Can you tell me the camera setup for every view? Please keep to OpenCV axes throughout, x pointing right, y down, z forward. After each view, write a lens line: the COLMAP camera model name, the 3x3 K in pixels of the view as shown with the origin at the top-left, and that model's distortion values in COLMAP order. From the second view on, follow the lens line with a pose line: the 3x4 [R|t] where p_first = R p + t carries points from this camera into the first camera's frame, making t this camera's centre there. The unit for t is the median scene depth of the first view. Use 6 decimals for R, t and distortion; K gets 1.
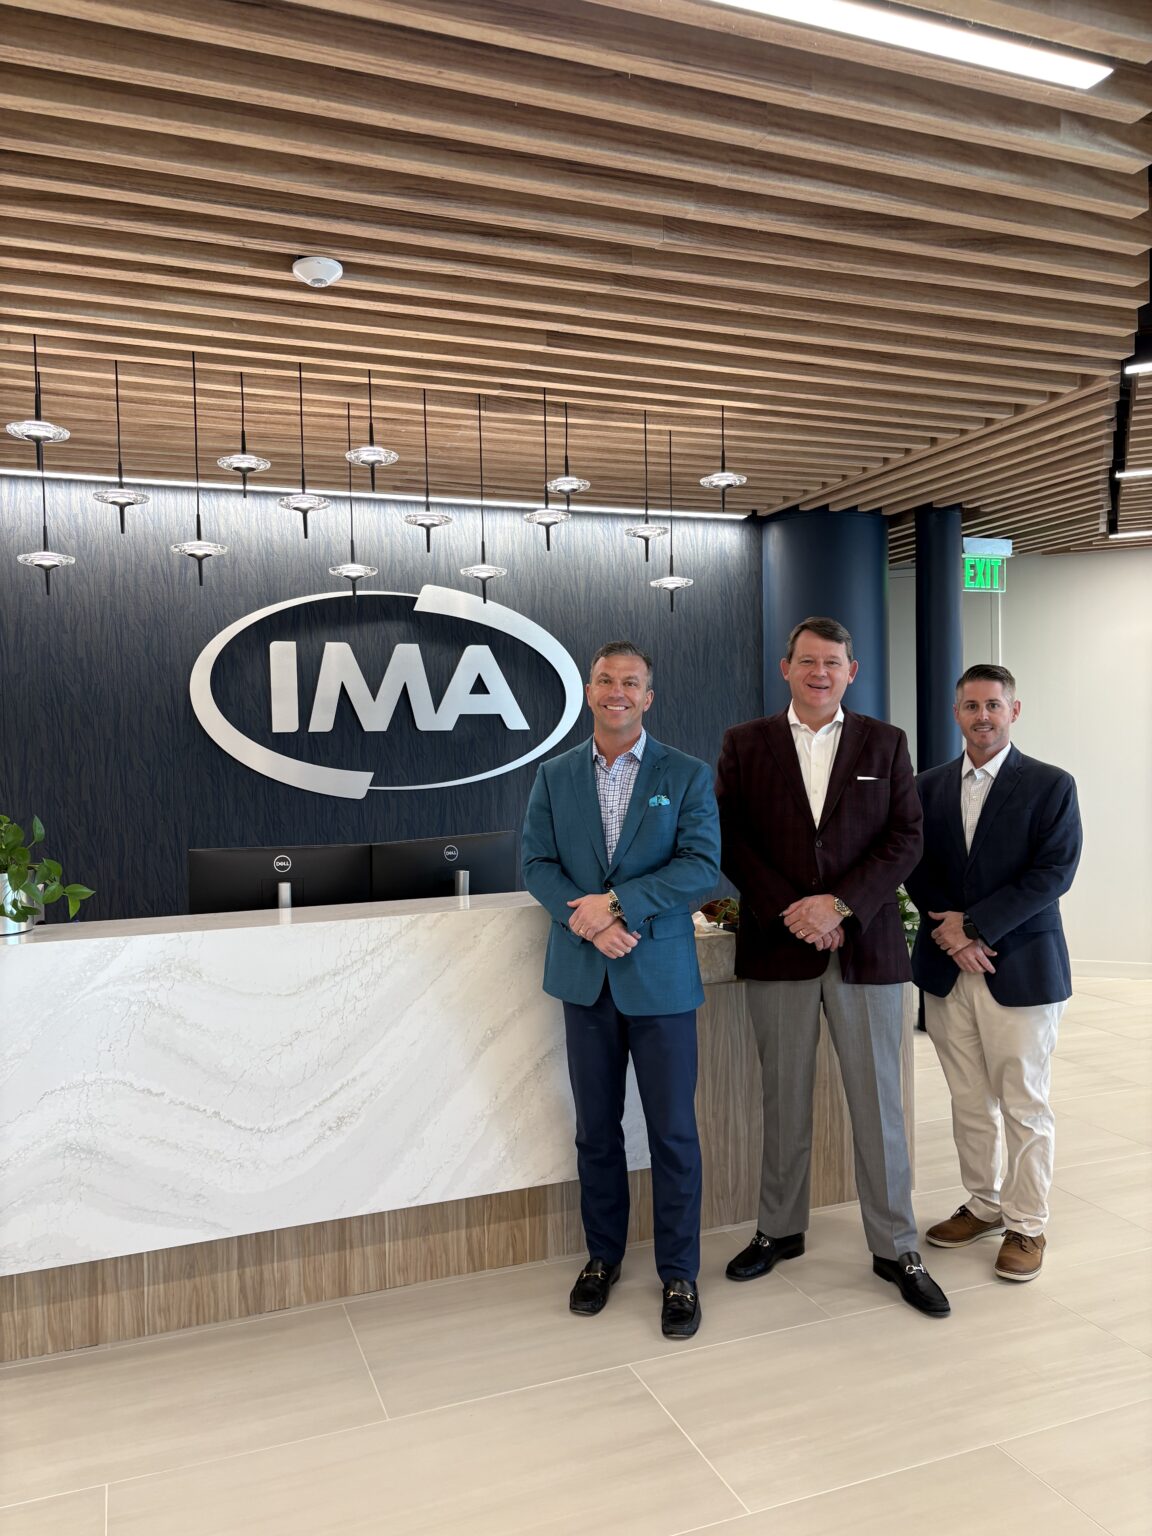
lens RADIAL K [[1158.9, 0, 568.2], [0, 1158.9, 776.4], [0, 0, 1]] dist [0.038641, -0.027573]
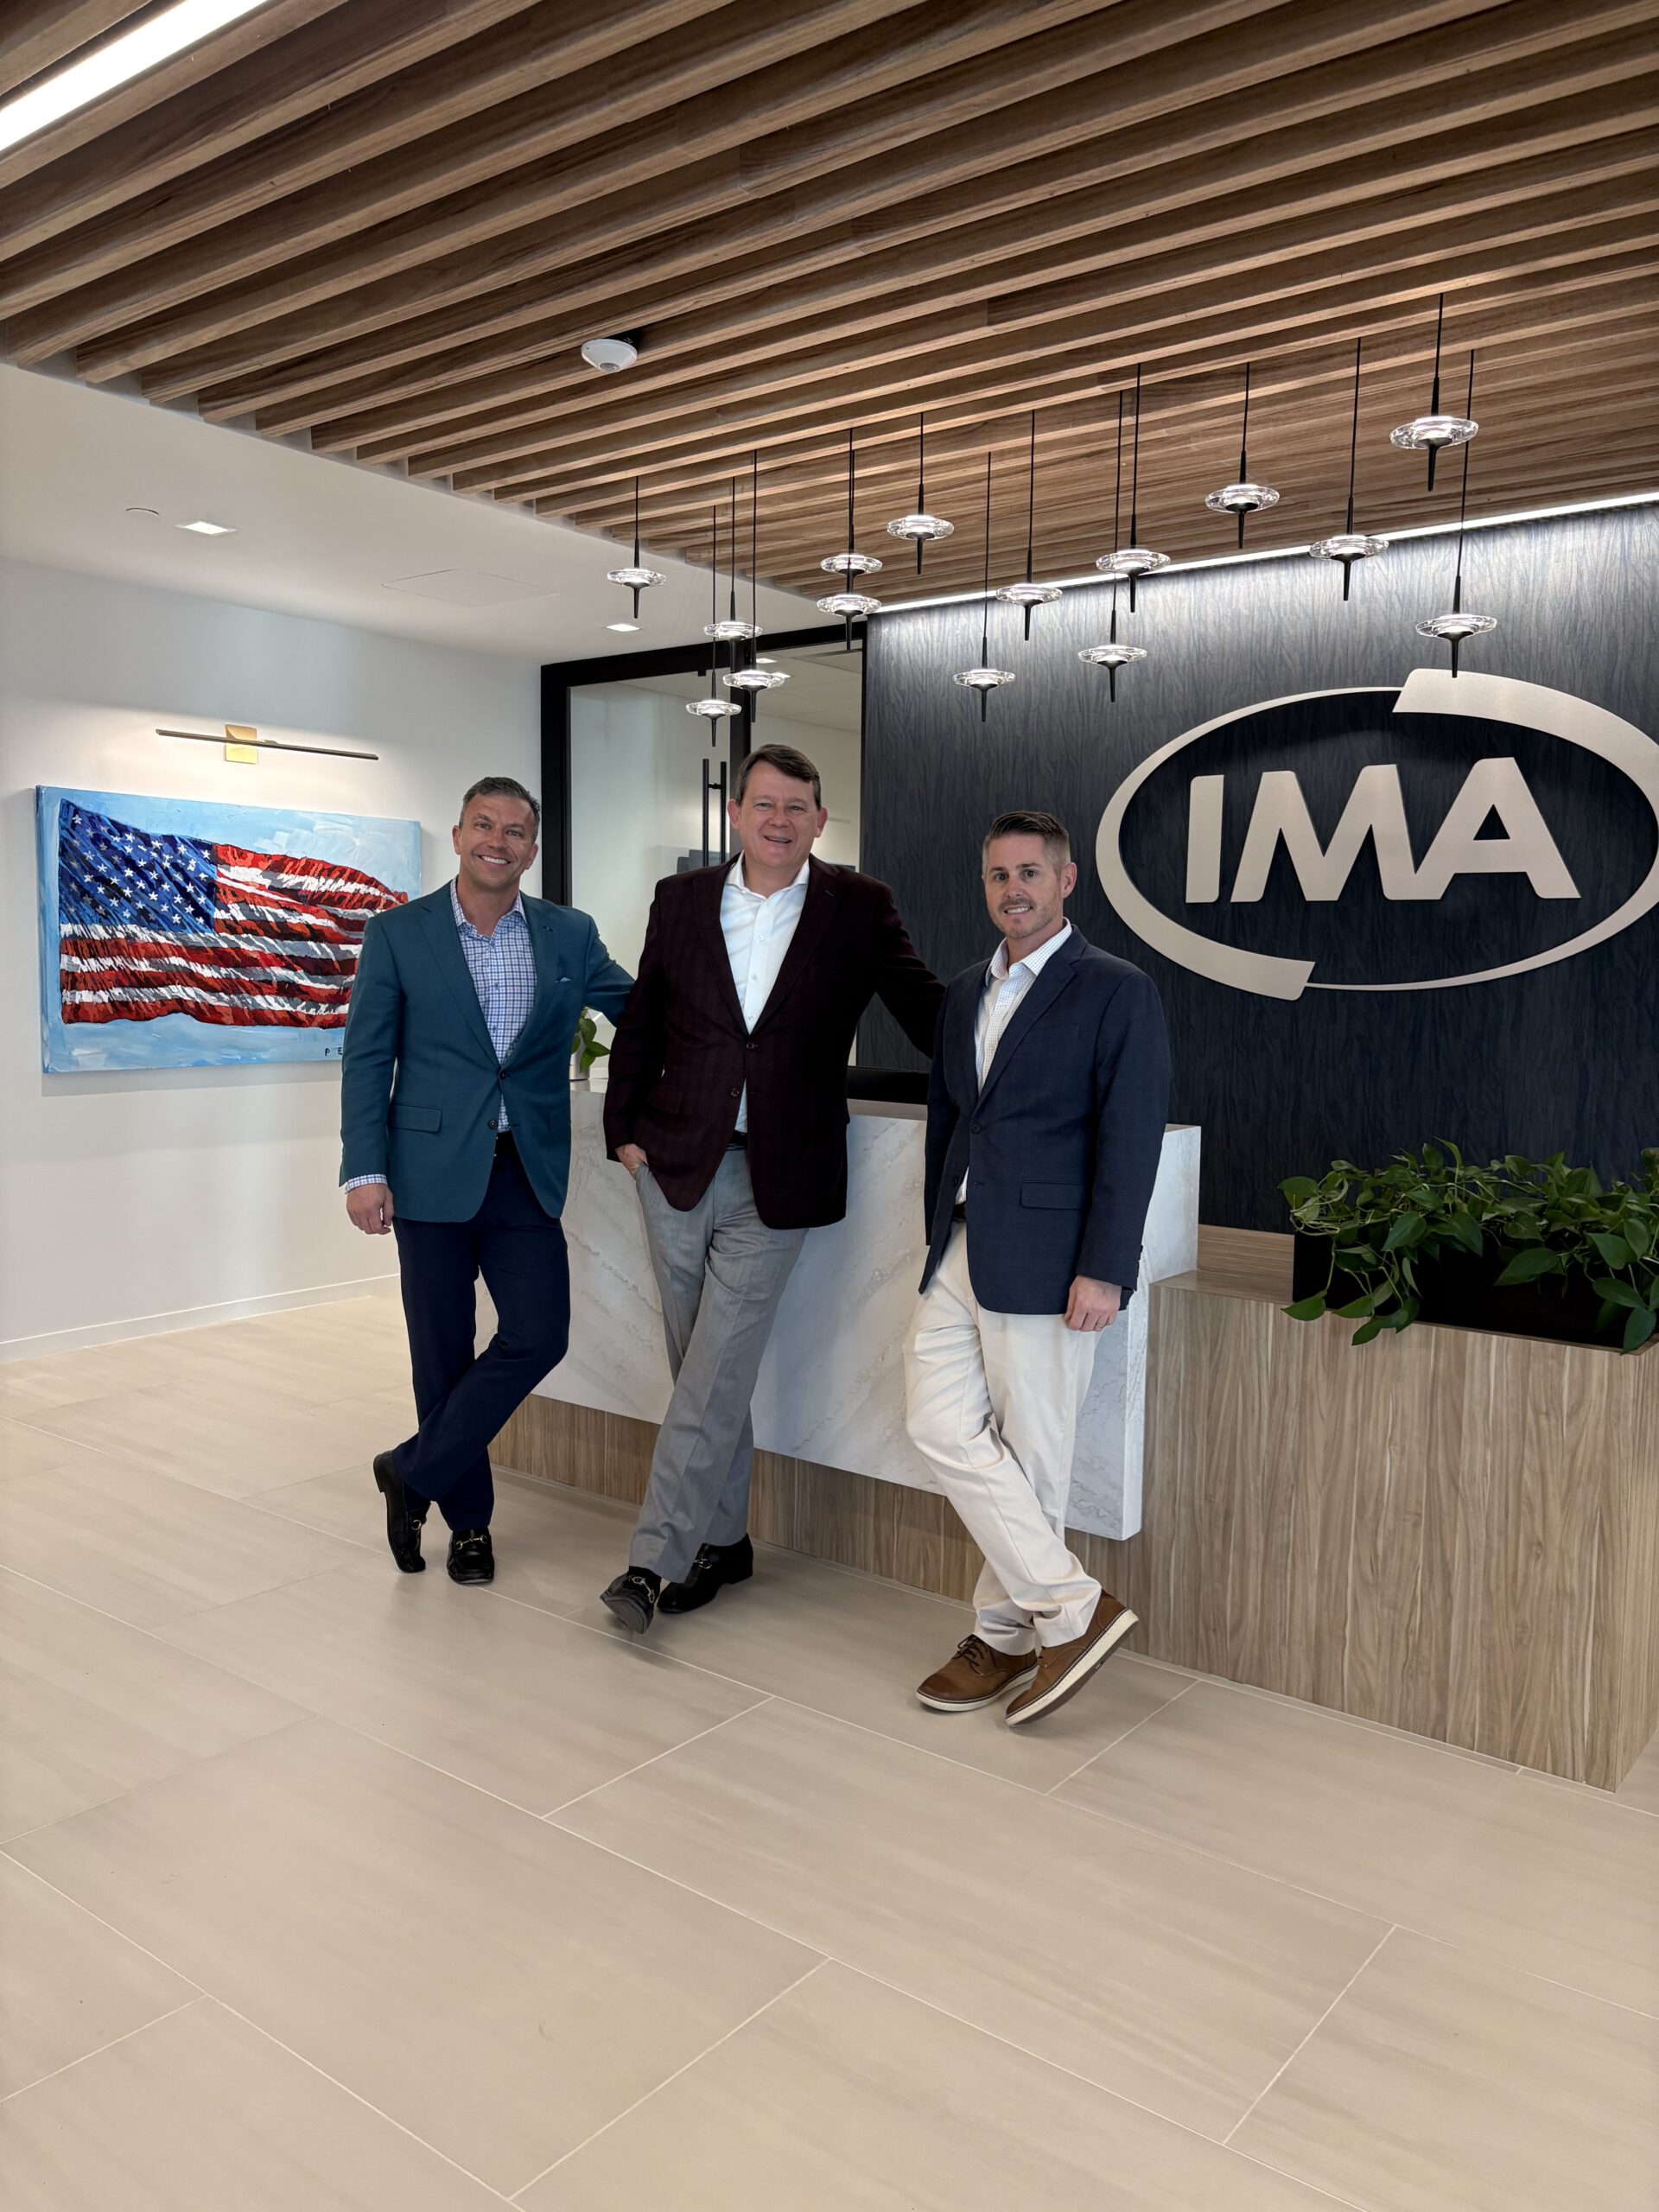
lens RADIAL K [[1668.9, 0, 814.9], [0, 1668.9, 1106.1], [0, 0, 1]] dist [0.038641, -0.027573]
pose [[0.514838, 0.100283, -0.851402, 0.535141], [-0.048891, 0.994953, 0.087627, 0.009093], [0.855892, -0.003487, 0.517142, 0.247649]]
